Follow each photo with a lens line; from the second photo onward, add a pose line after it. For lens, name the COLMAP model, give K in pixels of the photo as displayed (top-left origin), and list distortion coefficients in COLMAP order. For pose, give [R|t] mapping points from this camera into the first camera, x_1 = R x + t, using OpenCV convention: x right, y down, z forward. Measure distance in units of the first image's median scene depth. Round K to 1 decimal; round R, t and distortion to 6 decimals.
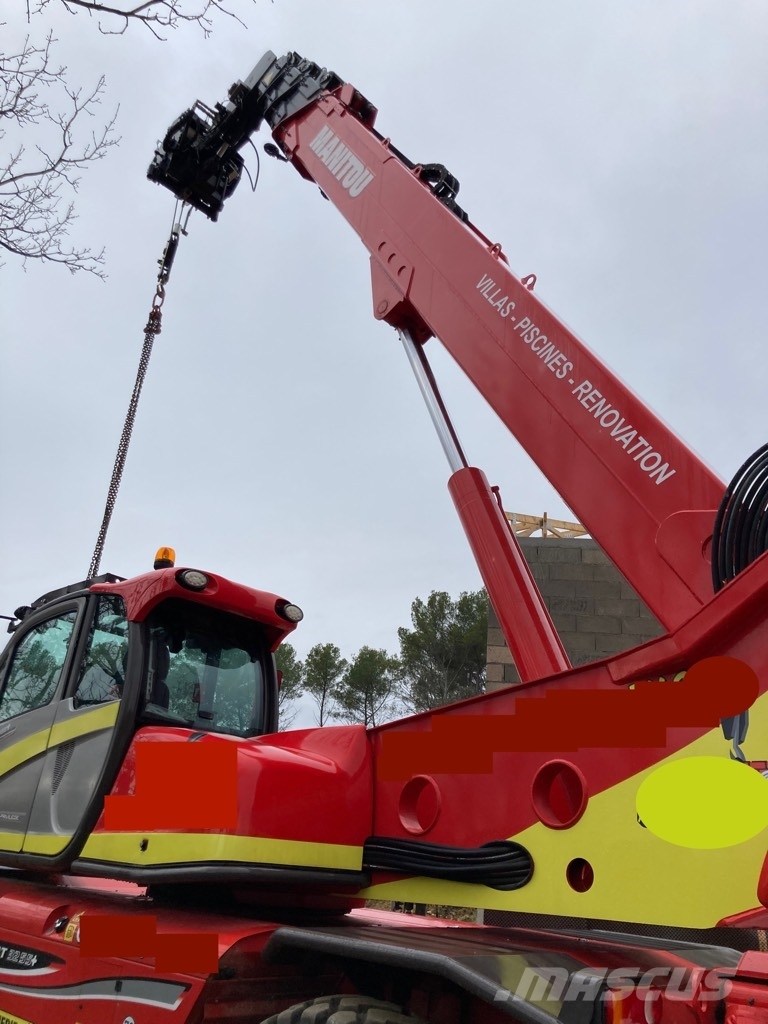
lens RADIAL K [[809.8, 0, 384.0], [0, 809.8, 512.0], [0, 0, 1]] dist [0.030855, -0.022481]
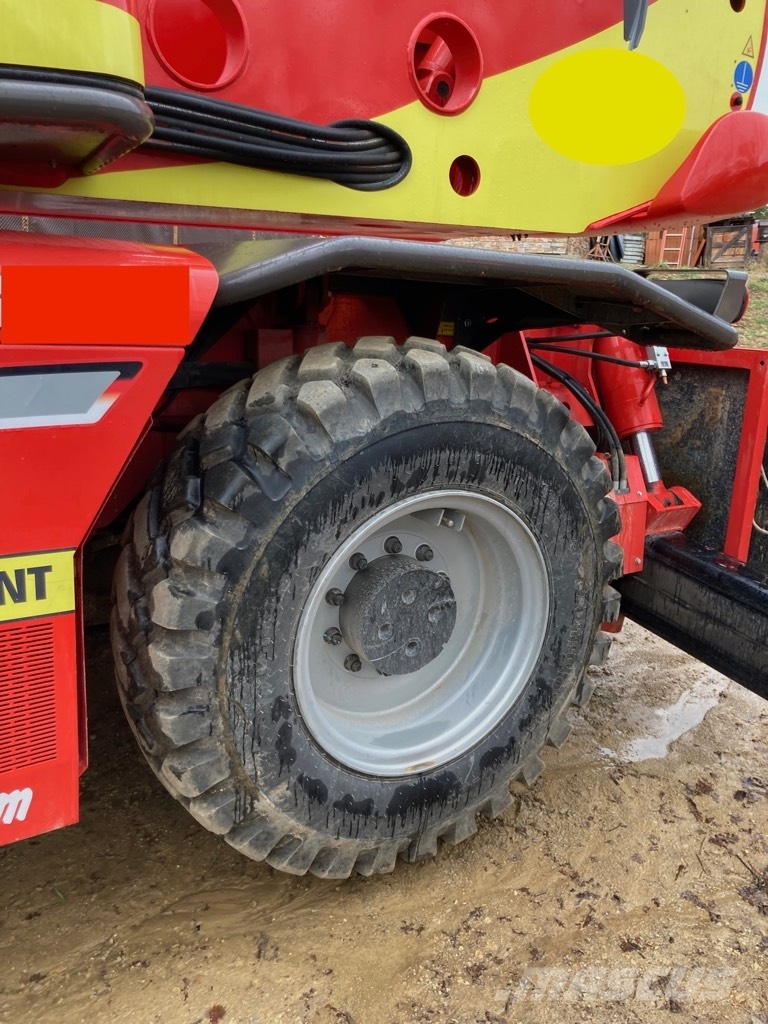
lens RADIAL K [[836.4, 0, 384.0], [0, 836.4, 512.0], [0, 0, 1]] dist [0.032512, -0.003386]
pose [[0.262563, -0.295797, 0.918458, -0.440059], [-0.406059, 0.829595, 0.383260, 0.296007], [-0.875315, -0.473578, 0.097710, 0.565502]]
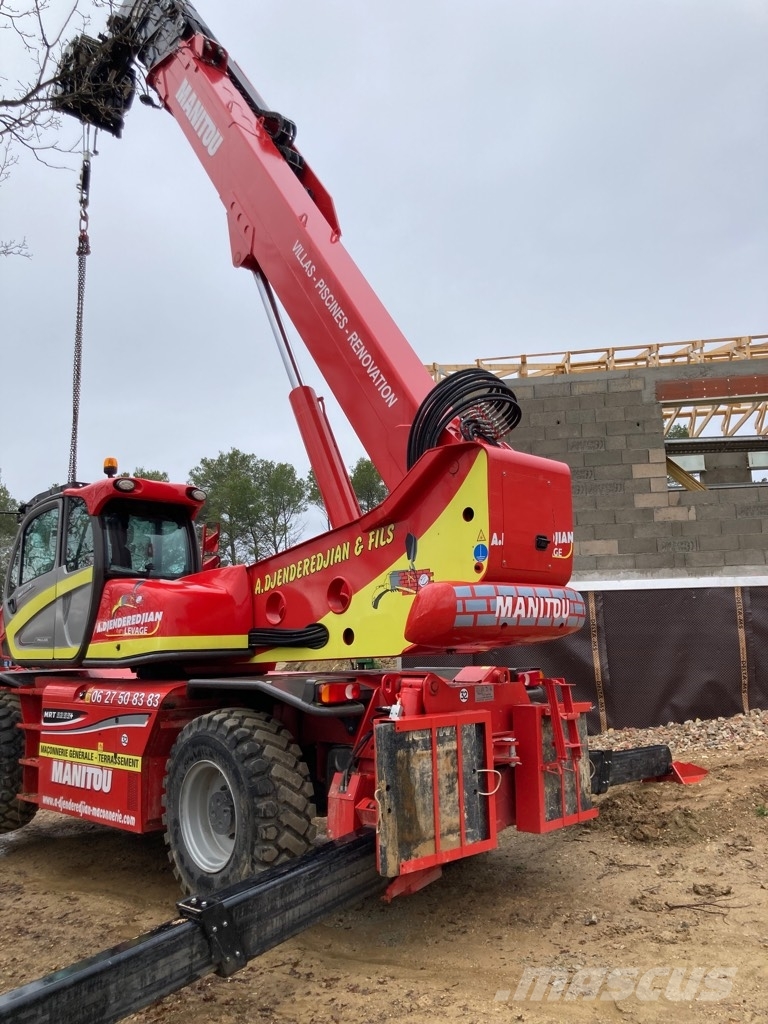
lens RADIAL K [[809.8, 0, 384.0], [0, 809.8, 512.0], [0, 0, 1]] dist [0.030855, -0.022481]
pose [[0.993601, -0.109232, -0.028731, 0.274289], [0.112938, 0.964068, 0.240452, -0.172633], [0.001433, -0.242158, 0.970236, -0.476030]]
